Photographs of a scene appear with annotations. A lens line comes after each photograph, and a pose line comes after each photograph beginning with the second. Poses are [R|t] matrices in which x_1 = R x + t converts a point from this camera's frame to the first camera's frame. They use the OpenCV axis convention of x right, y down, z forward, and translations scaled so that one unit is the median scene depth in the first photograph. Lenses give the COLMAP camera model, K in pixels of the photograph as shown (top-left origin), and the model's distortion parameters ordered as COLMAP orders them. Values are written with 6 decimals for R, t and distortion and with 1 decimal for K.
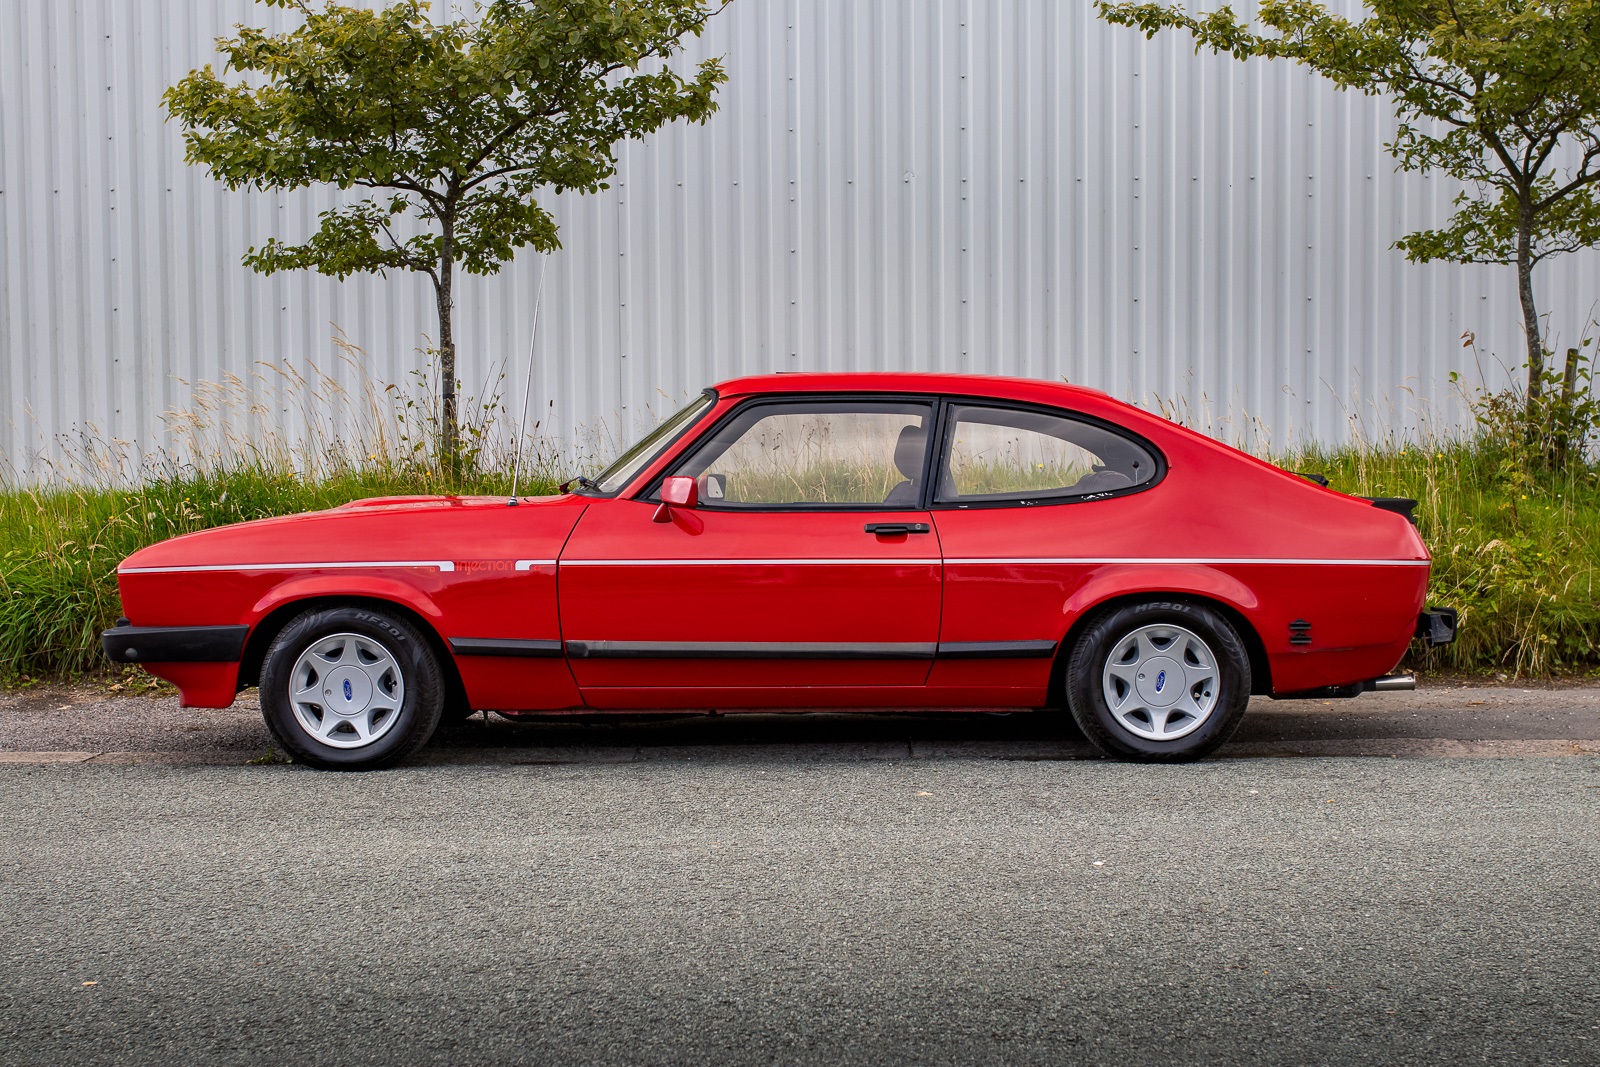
lens RADIAL K [[2443.7, 0, 799.1], [0, 2443.7, 527.0], [0, 0, 1]] dist [0.005468, 0.000000]
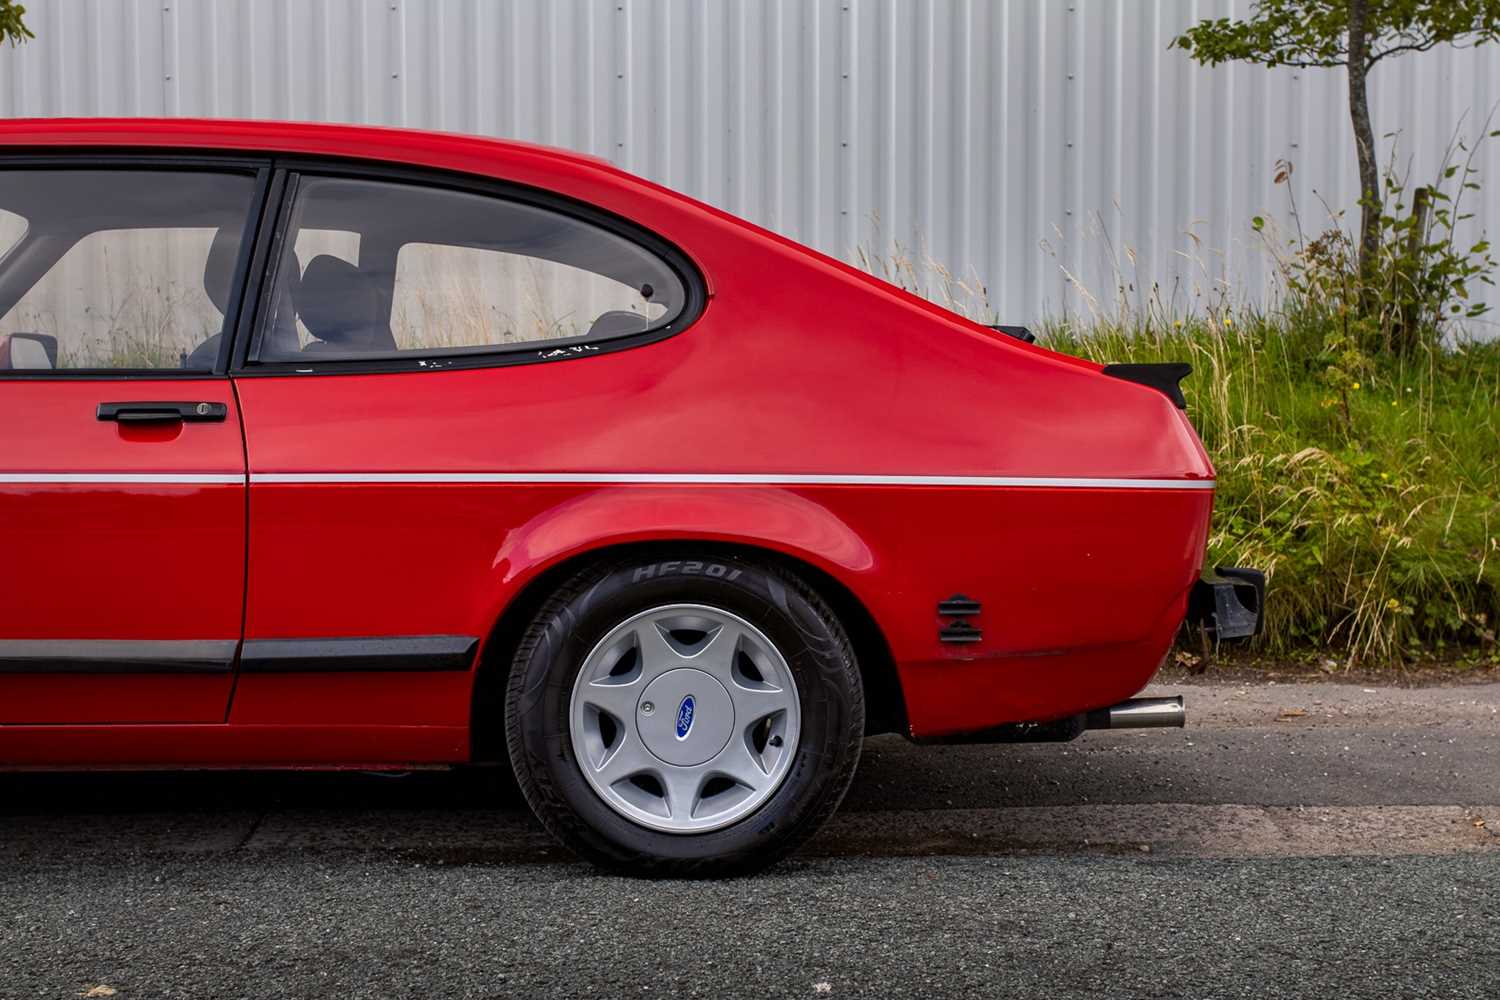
lens RADIAL K [[2291.0, 0, 745.6], [0, 2291.0, 501.6], [0, 0, 1]] dist [0.005468, 0.000000]
pose [[0.998991, 0.002690, 0.044825, 0.135279], [-0.003569, 0.999803, 0.019533, 0.009061], [-0.044764, -0.019674, 0.998804, 0.512227]]
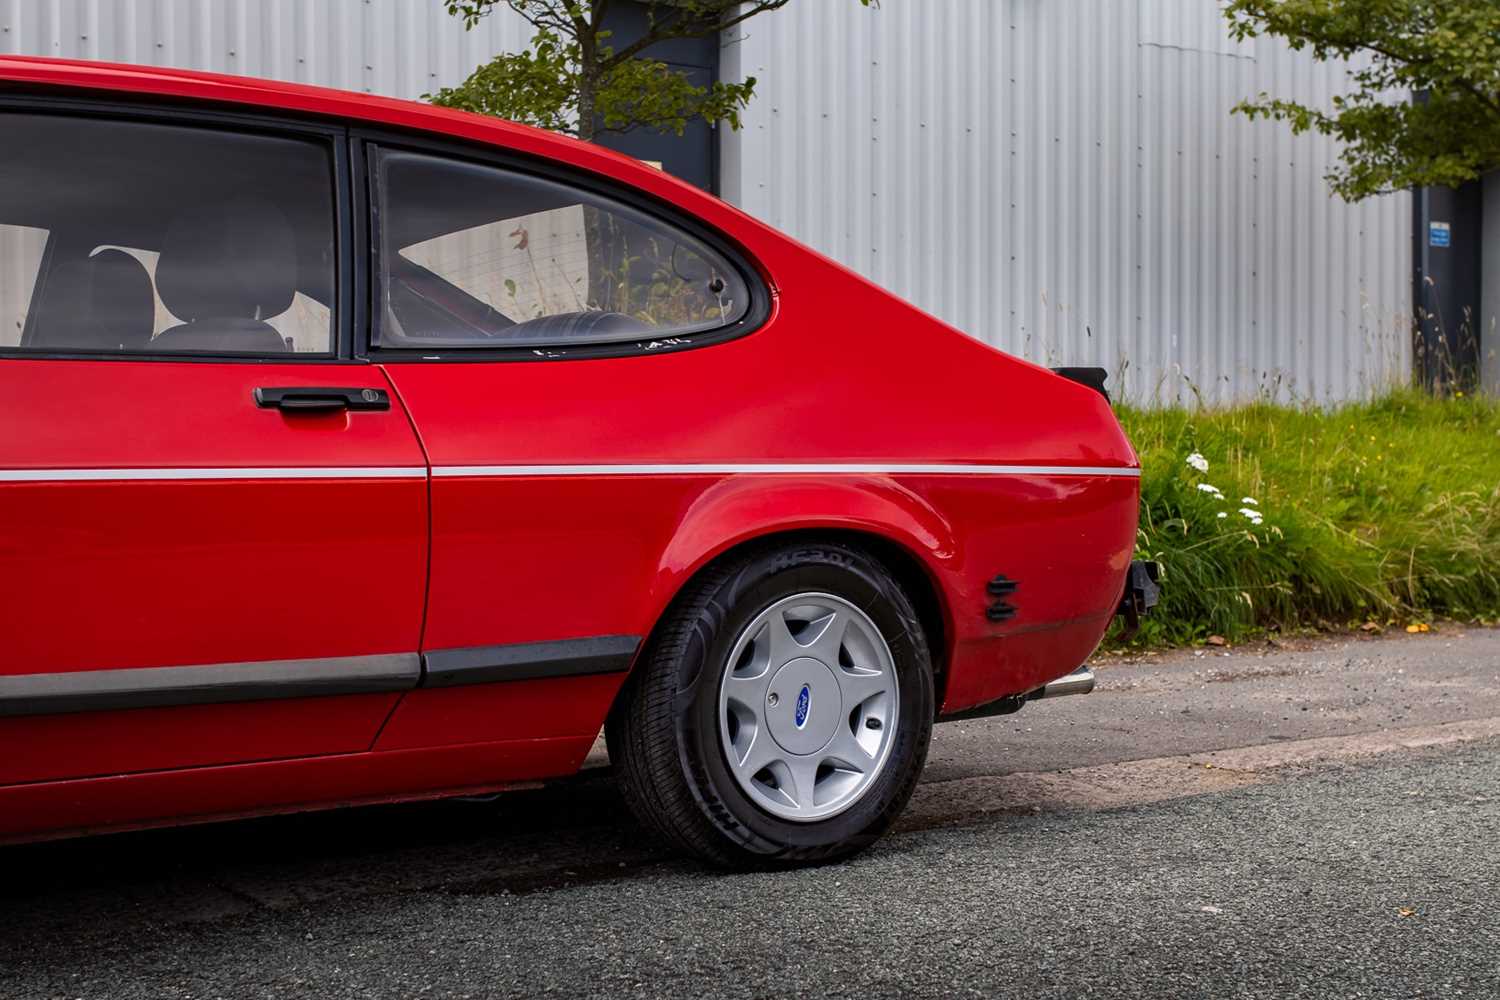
lens RADIAL K [[2291.0, 0, 748.6], [0, 2291.0, 506.6], [0, 0, 1]] dist [0.005468, 0.000000]
pose [[0.788267, -0.013502, 0.615186, -0.150753], [0.030713, 0.999376, -0.017420, 0.028812], [-0.614567, 0.032626, 0.788190, 0.611521]]
